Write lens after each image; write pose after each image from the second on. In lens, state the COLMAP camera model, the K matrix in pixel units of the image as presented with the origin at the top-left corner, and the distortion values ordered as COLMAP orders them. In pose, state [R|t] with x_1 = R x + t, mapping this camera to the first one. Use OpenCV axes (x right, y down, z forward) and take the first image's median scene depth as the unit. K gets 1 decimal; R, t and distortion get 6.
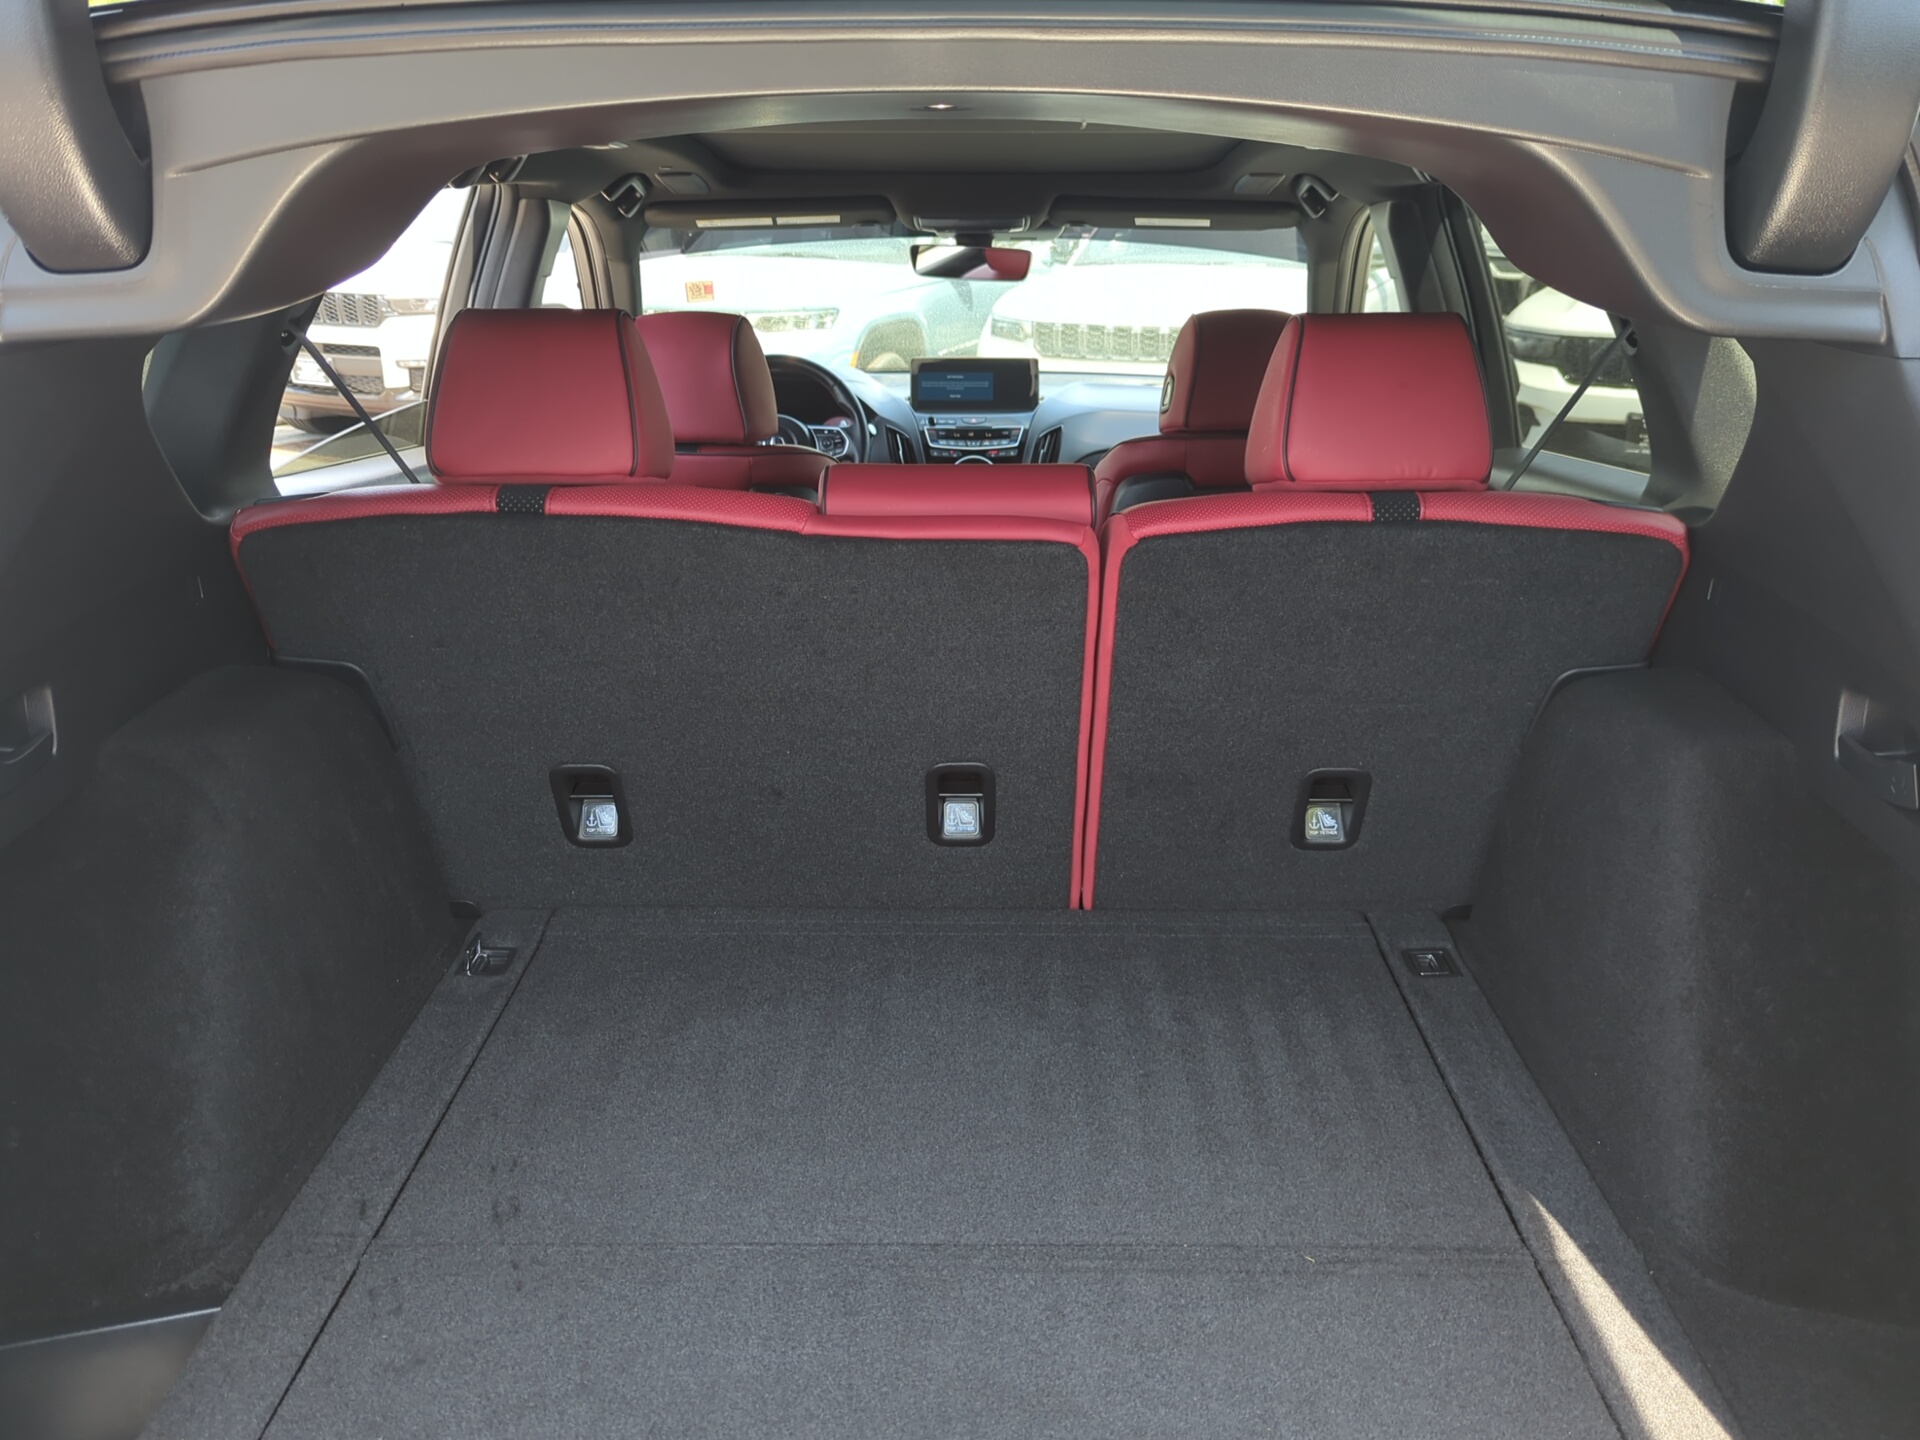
lens RADIAL K [[1556.4, 0, 982.4], [0, 1556.4, 691.4], [0, 0, 1]] dist [0.063133, -0.067872]
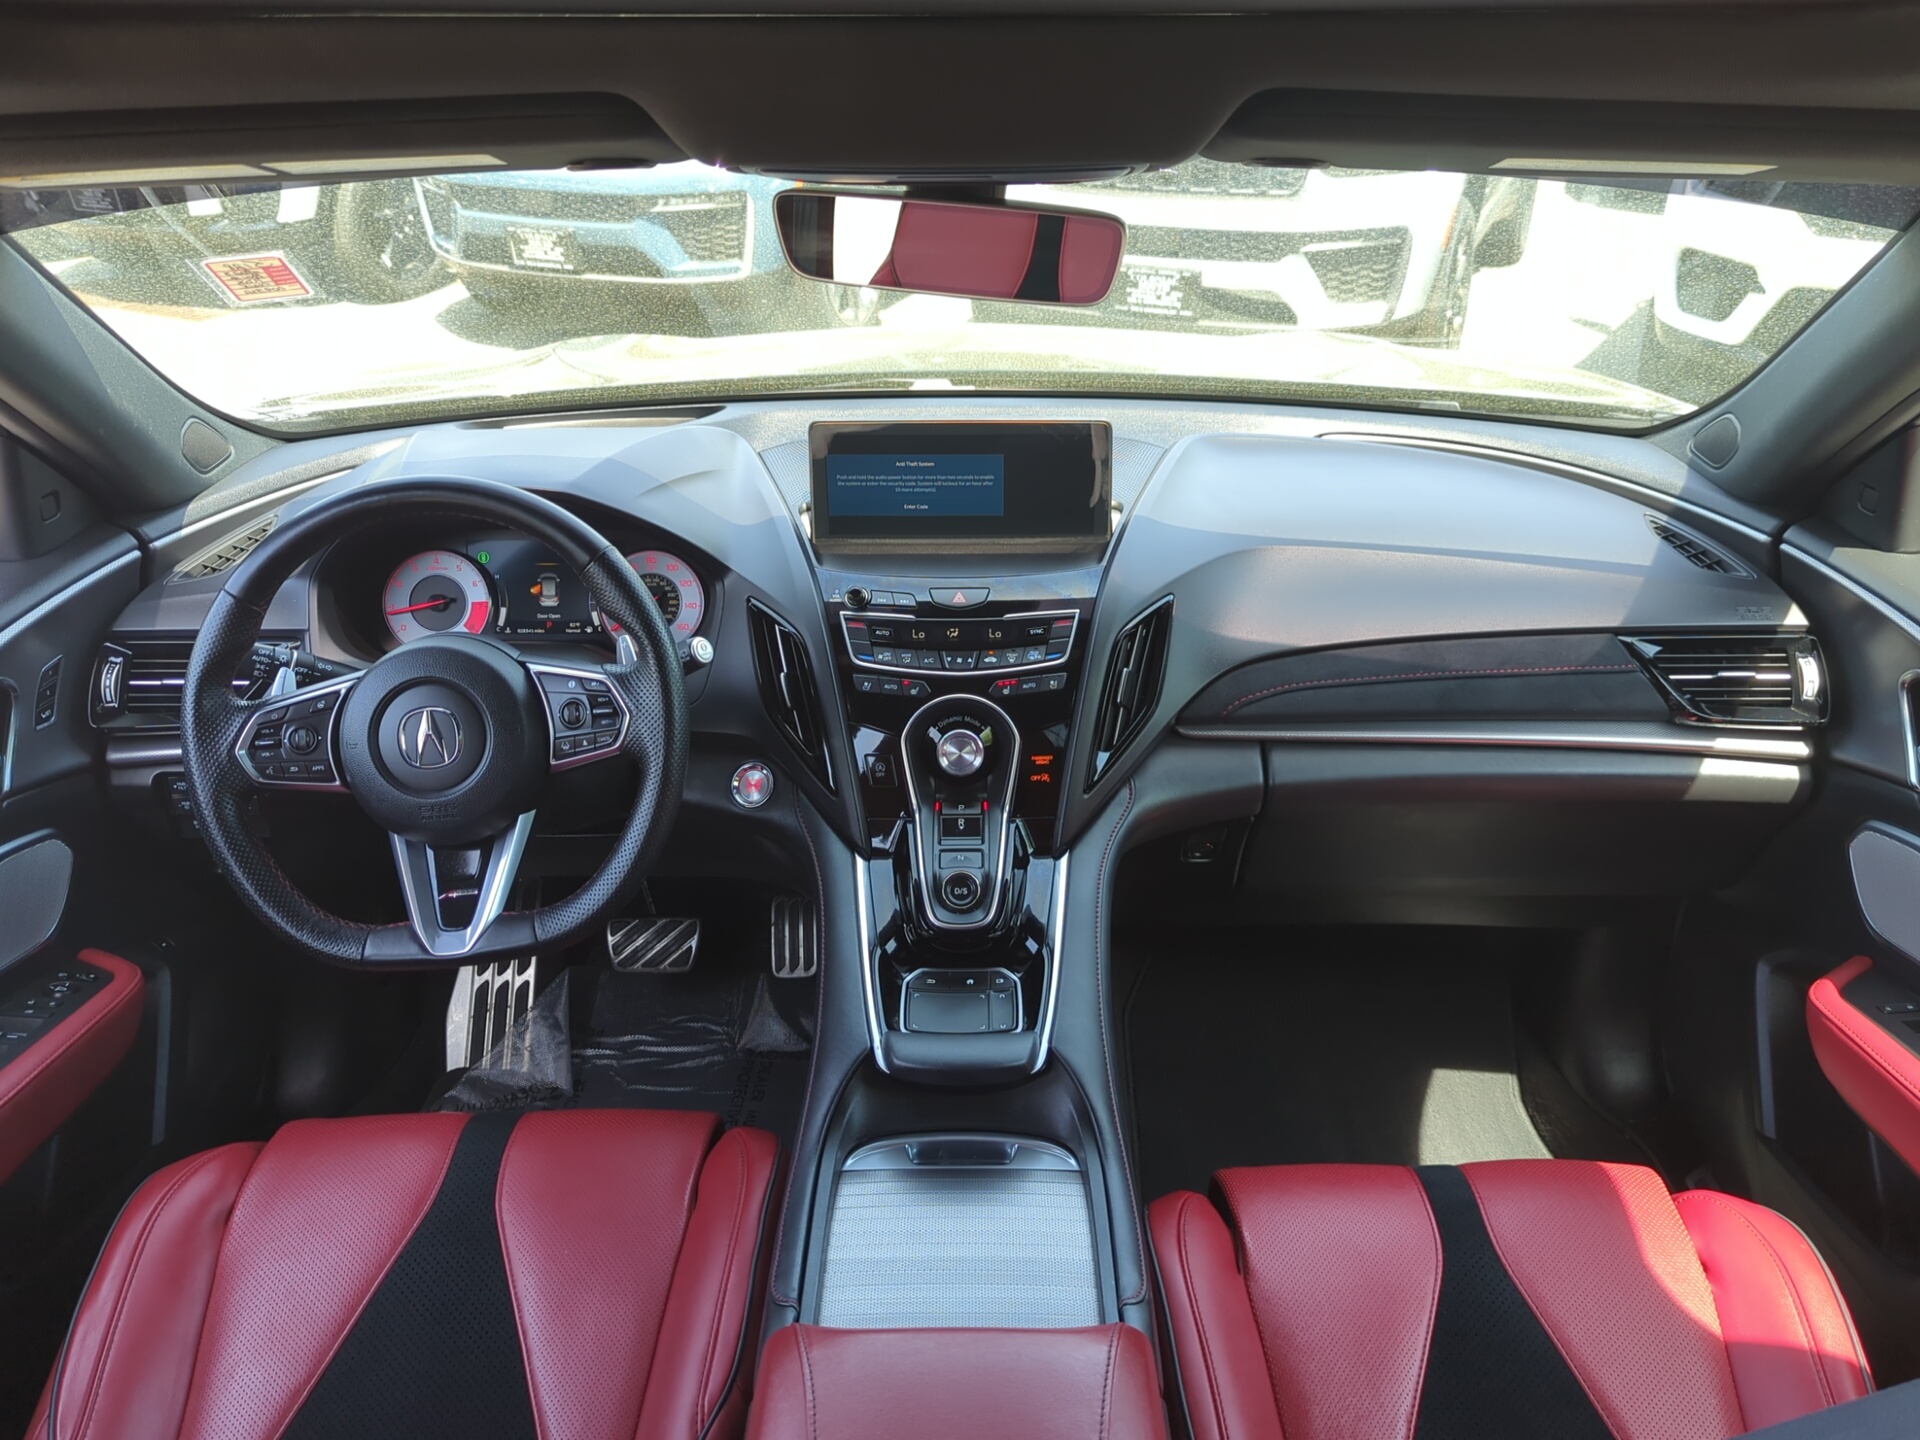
lens RADIAL K [[1556.4, 0, 982.4], [0, 1556.4, 691.4], [0, 0, 1]] dist [0.063133, -0.067872]
pose [[0.999979, -0.006445, 0.001016, -0.000013], [0.006229, 0.989355, 0.145389, -0.209371], [-0.001942, -0.145380, 0.989374, 0.590233]]
